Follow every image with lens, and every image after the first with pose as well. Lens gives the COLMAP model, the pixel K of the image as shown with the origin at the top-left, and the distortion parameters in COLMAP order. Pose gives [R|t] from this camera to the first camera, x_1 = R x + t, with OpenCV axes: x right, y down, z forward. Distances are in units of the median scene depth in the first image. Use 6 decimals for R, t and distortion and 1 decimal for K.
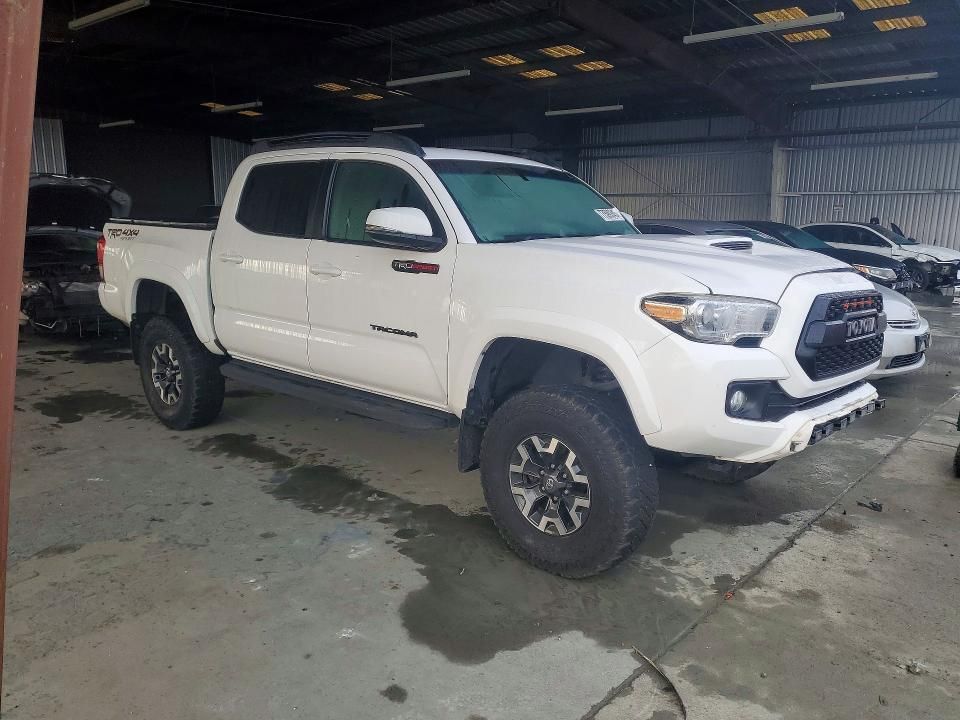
lens RADIAL K [[747.0, 0, 480.0], [0, 747.0, 360.0], [0, 0, 1]] dist [0.037416, 0.008298]
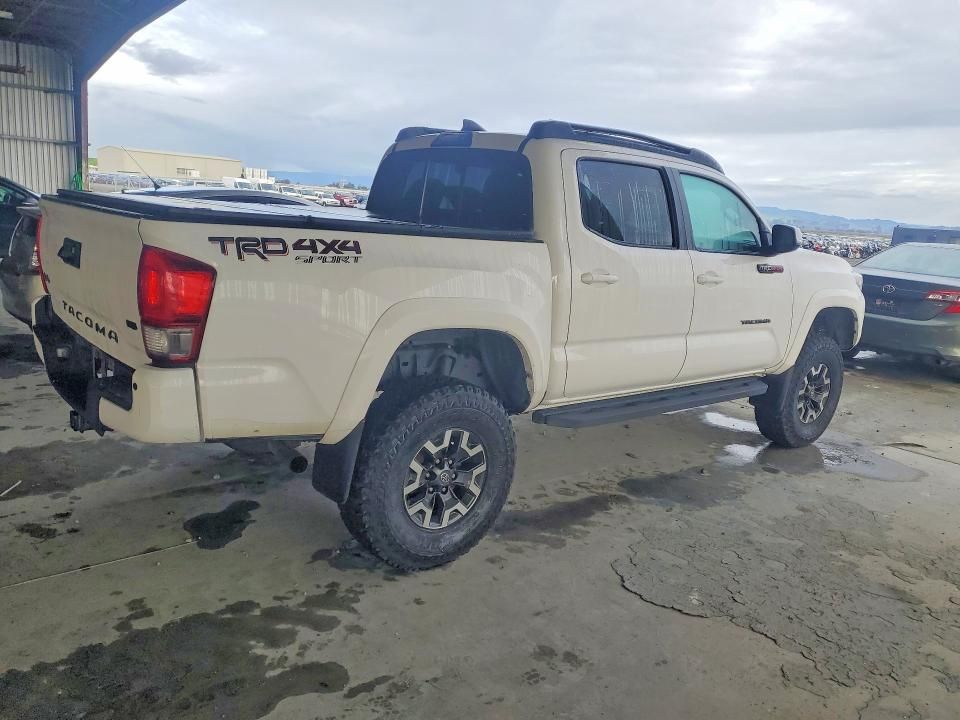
lens RADIAL K [[747.0, 0, 480.0], [0, 747.0, 360.0], [0, 0, 1]] dist [0.037416, 0.008298]
pose [[0.147717, -0.191244, 0.970364, -1.420971], [0.129179, 0.976453, 0.172779, -0.254364], [-0.980557, 0.099828, 0.168943, 1.263311]]
